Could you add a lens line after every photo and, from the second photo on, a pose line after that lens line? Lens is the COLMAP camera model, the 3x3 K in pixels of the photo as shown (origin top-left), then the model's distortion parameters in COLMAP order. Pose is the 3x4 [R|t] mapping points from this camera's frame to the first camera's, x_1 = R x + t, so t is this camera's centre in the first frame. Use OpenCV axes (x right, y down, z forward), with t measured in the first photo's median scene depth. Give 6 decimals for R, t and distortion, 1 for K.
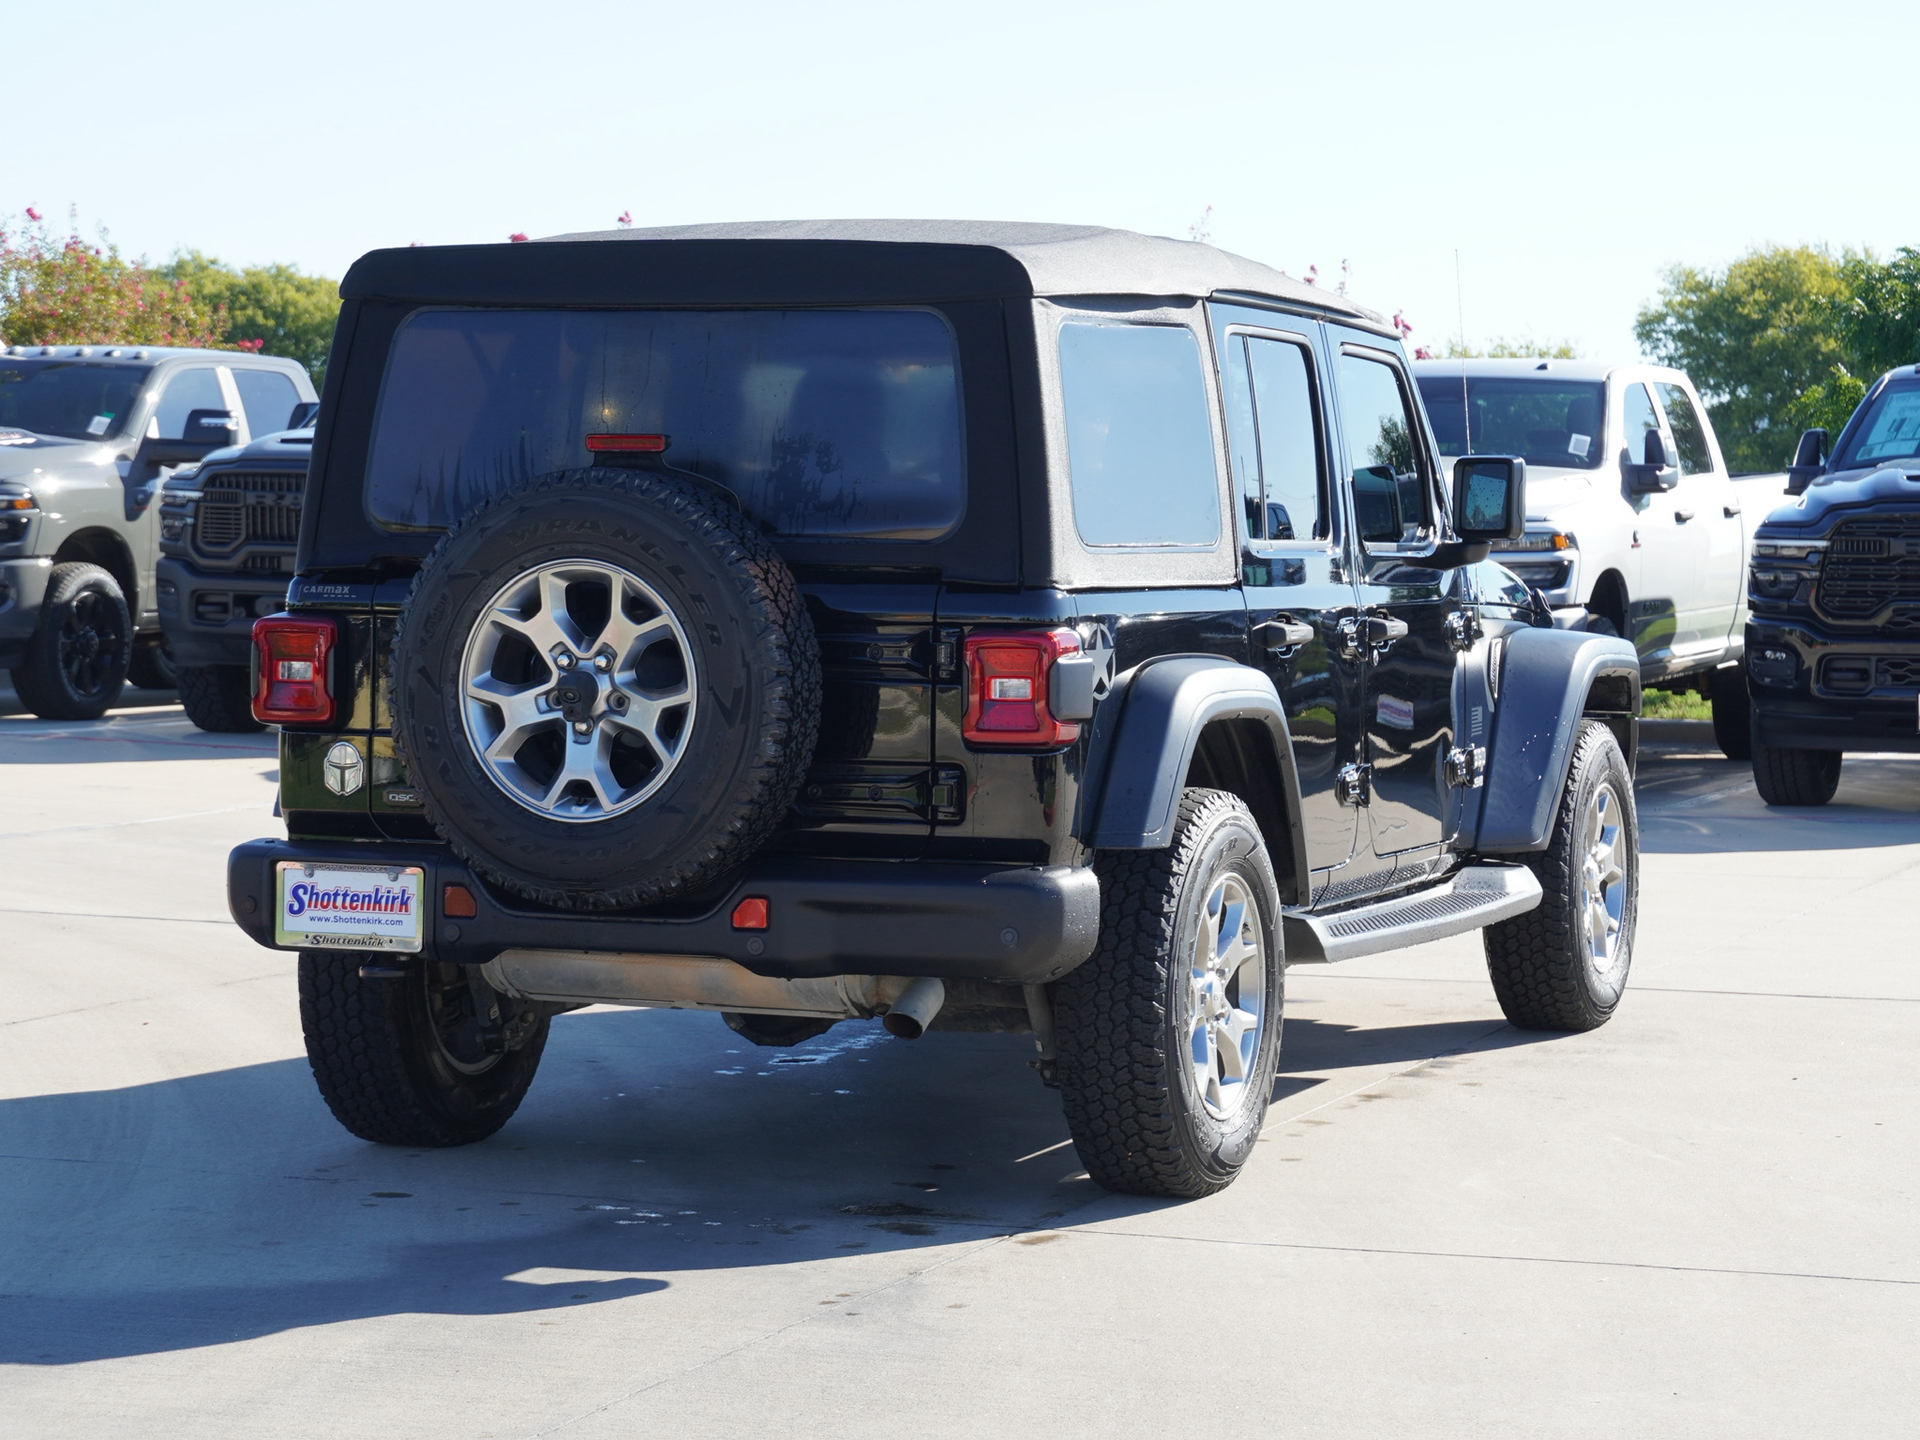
lens RADIAL K [[4257.6, 0, 963.8], [0, 4257.6, 718.4], [0, 0, 1]] dist [0.049068, 0.000000]
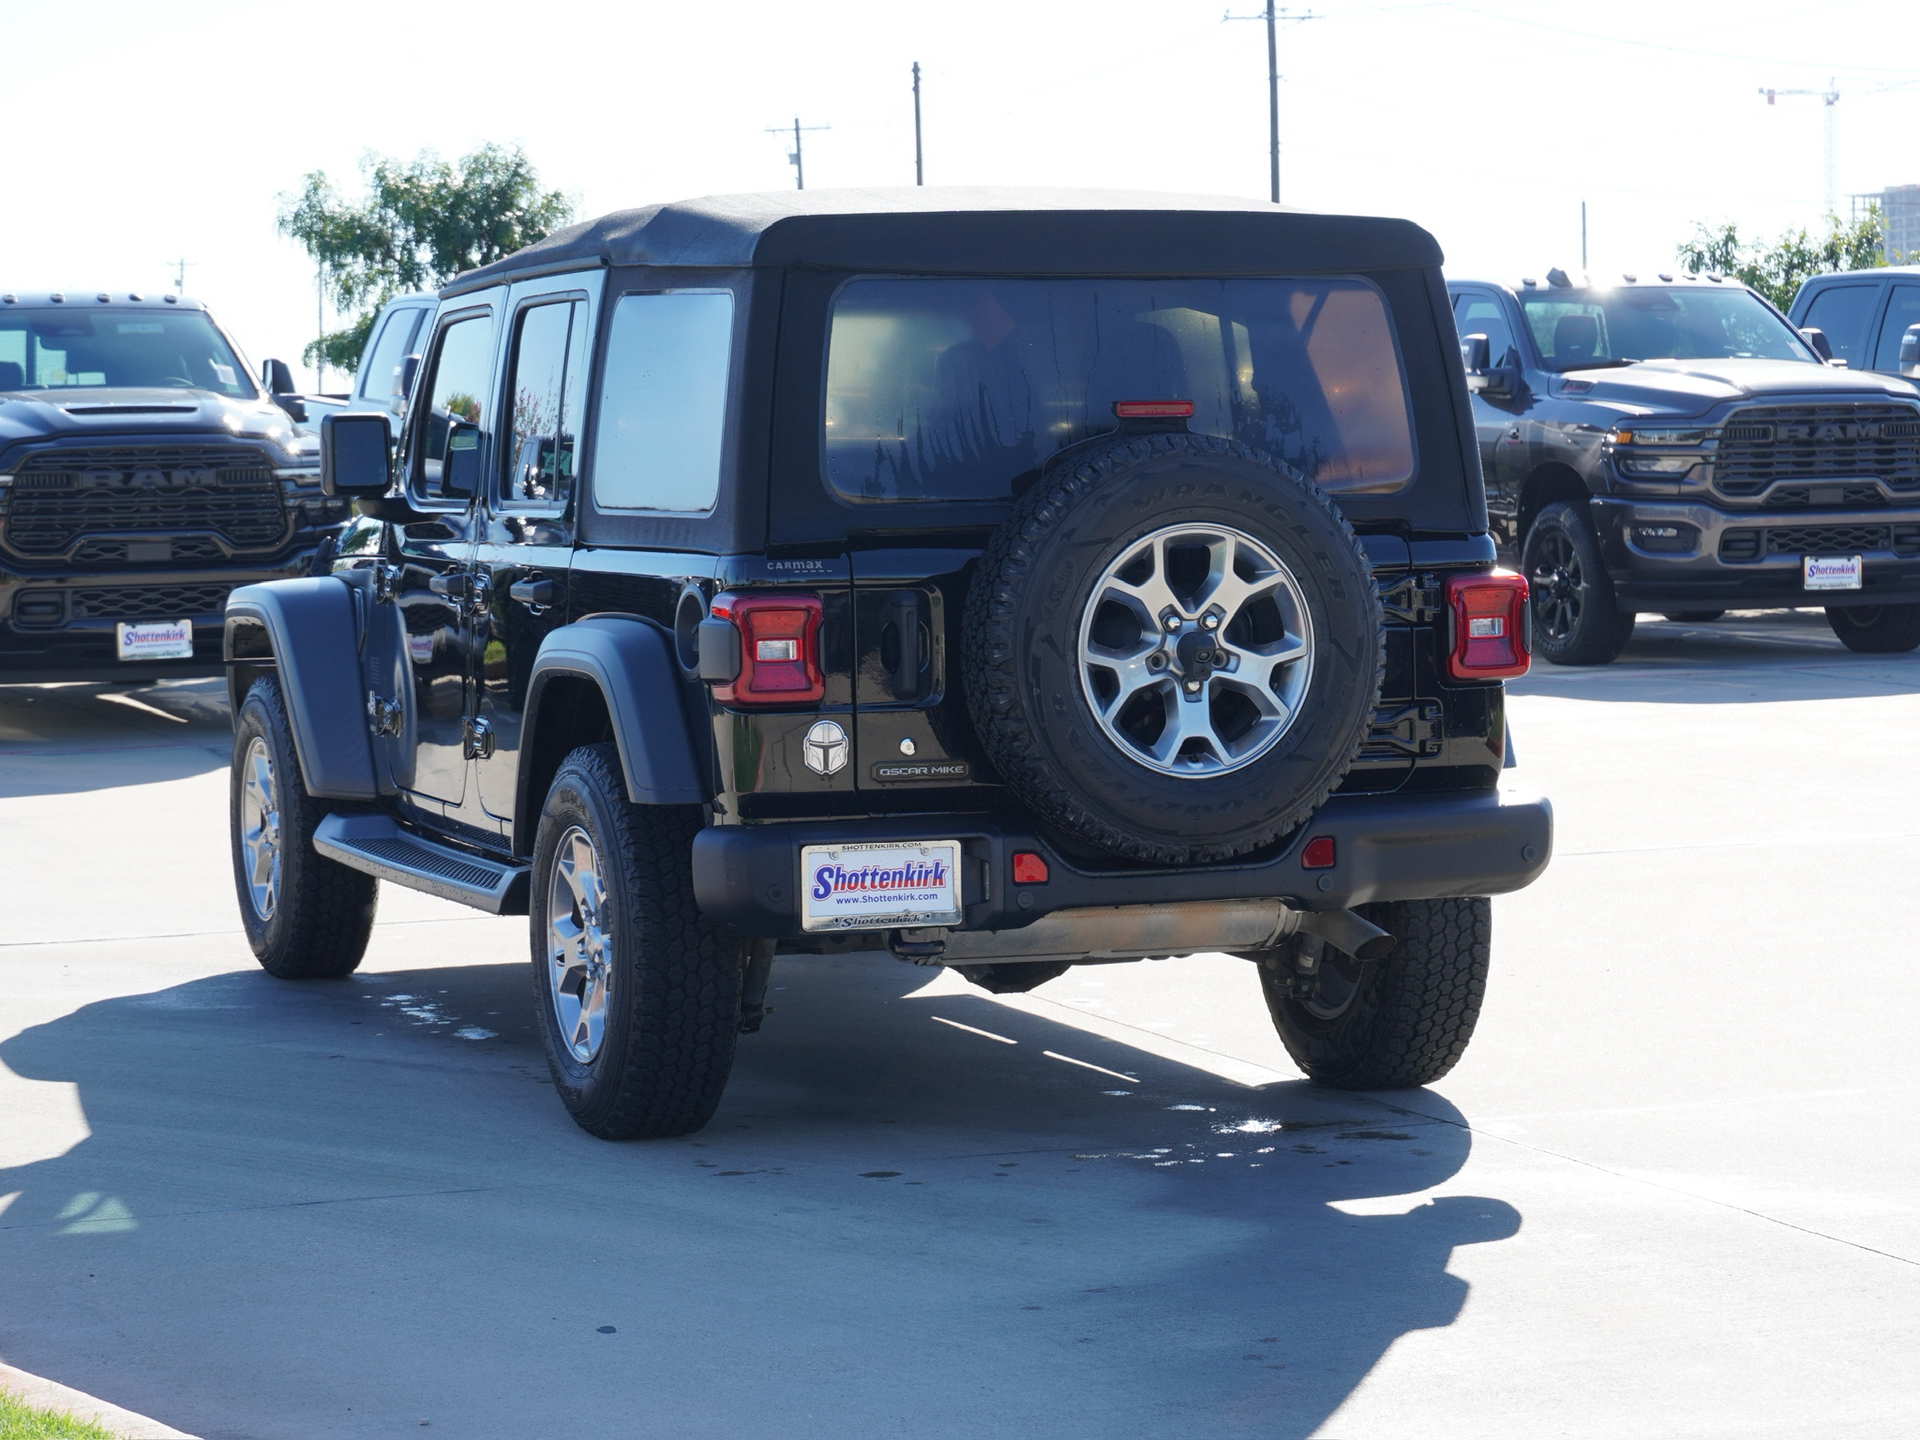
lens RADIAL K [[4257.6, 0, 963.1], [0, 4257.6, 720.5], [0, 0, 1]] dist [0.049068, 0.000000]
pose [[0.793500, -0.065237, 0.605063, -0.748253], [0.053759, 0.997865, 0.037086, -0.030415], [-0.606191, 0.003100, 0.795313, 0.212221]]
